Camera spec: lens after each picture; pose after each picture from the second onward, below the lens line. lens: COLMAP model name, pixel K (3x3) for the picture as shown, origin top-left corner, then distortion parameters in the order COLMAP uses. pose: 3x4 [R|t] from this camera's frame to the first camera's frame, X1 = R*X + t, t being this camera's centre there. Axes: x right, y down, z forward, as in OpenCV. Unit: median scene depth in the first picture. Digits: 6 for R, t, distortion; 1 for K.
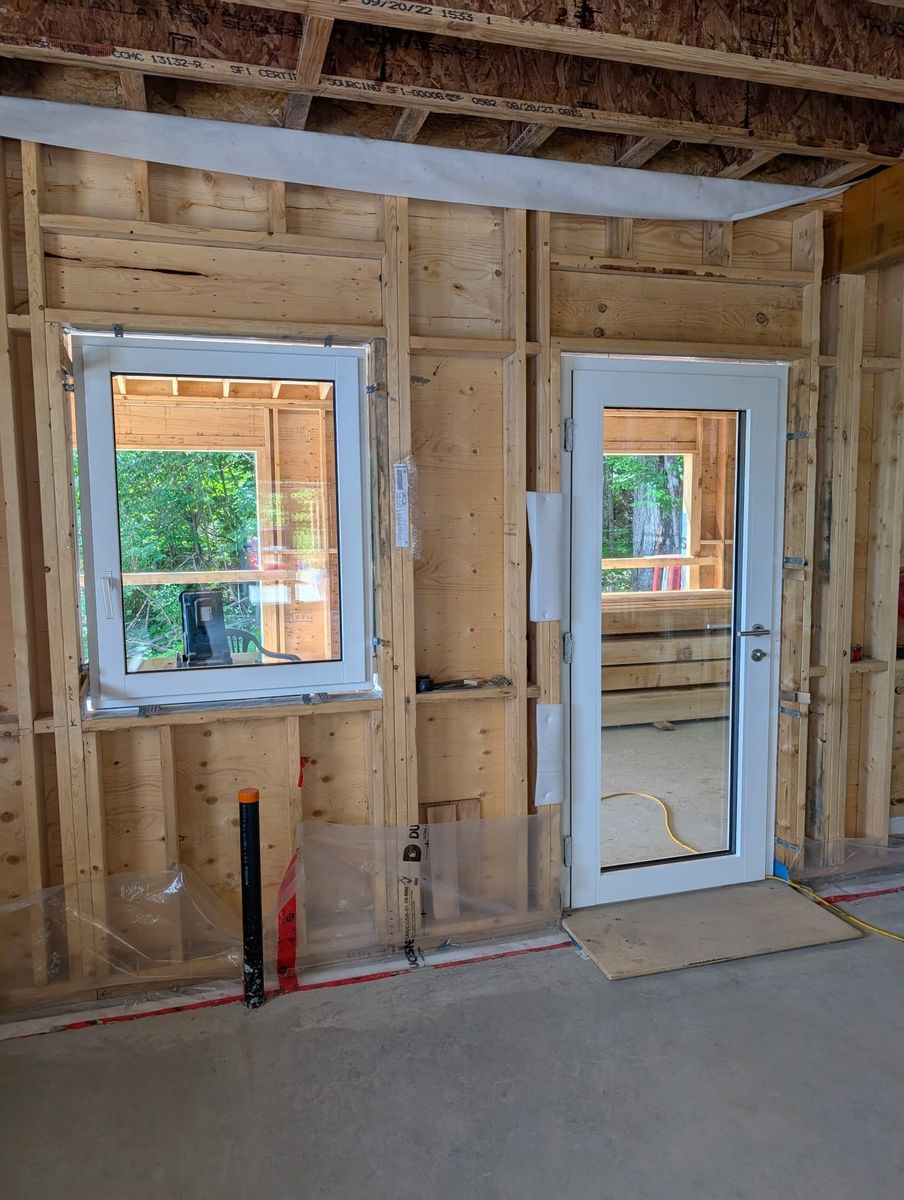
lens RADIAL K [[858.7, 0, 452.0], [0, 858.7, 600.0], [0, 0, 1]] dist [0.029858, -0.020791]
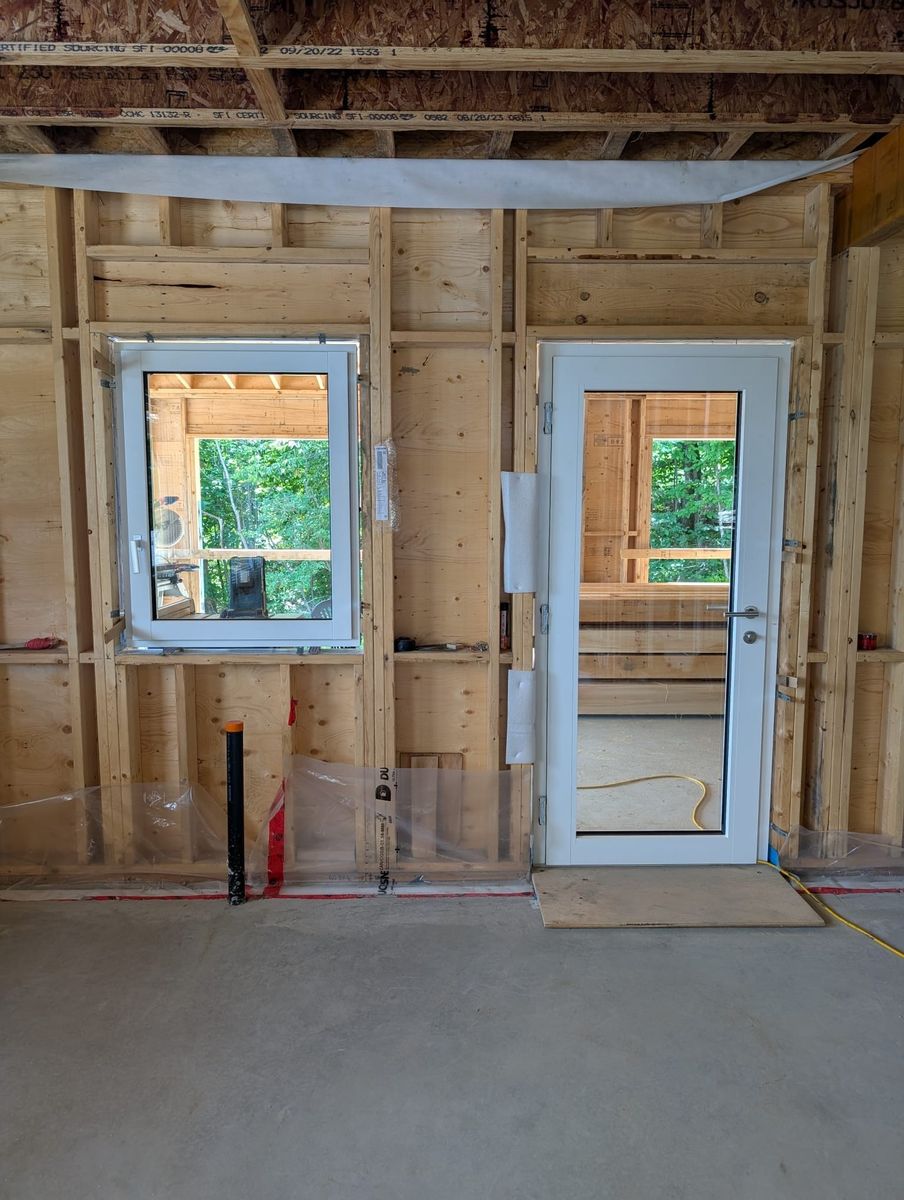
lens RADIAL K [[858.7, 0, 452.0], [0, 858.7, 600.0], [0, 0, 1]] dist [0.029858, -0.020791]
pose [[0.964499, 0.040790, -0.260916, 0.324550], [-0.037665, 0.999146, 0.016967, 0.019657], [0.261385, -0.006537, 0.965212, -0.059569]]
